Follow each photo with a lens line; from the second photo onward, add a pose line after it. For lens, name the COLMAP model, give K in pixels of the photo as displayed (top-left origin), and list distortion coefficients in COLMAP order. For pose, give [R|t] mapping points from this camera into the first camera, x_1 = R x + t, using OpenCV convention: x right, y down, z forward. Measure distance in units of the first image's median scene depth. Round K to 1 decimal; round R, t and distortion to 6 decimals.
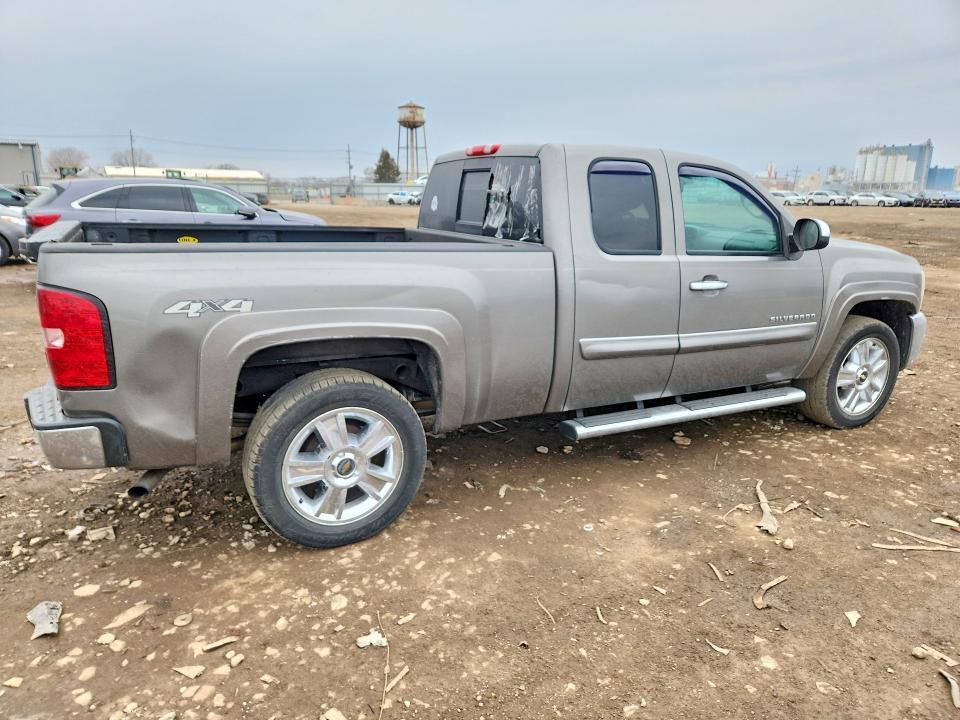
lens RADIAL K [[739.0, 0, 454.4], [0, 739.0, 360.5], [0, 0, 1]] dist [0.026865, -0.008235]
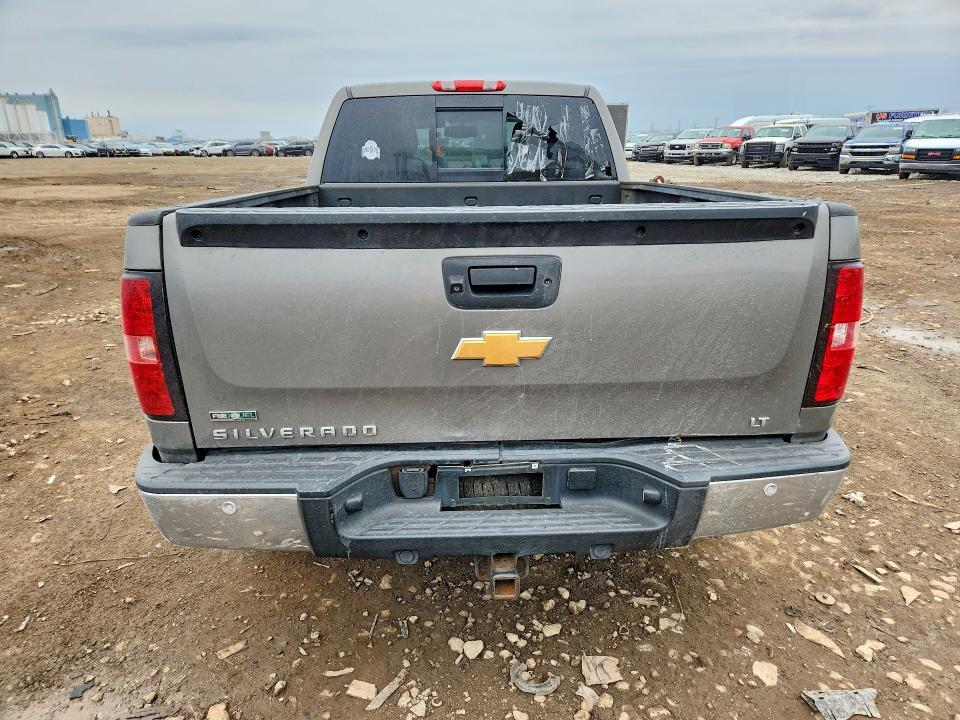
lens RADIAL K [[714.5, 0, 480.1], [0, 714.5, 379.4], [0, 0, 1]] dist [0.022069, -0.004750]
pose [[0.319249, -0.309310, 0.895772, -0.837947], [0.225893, 0.942827, 0.245051, -0.156767], [-0.920354, 0.124116, 0.370868, 0.701879]]
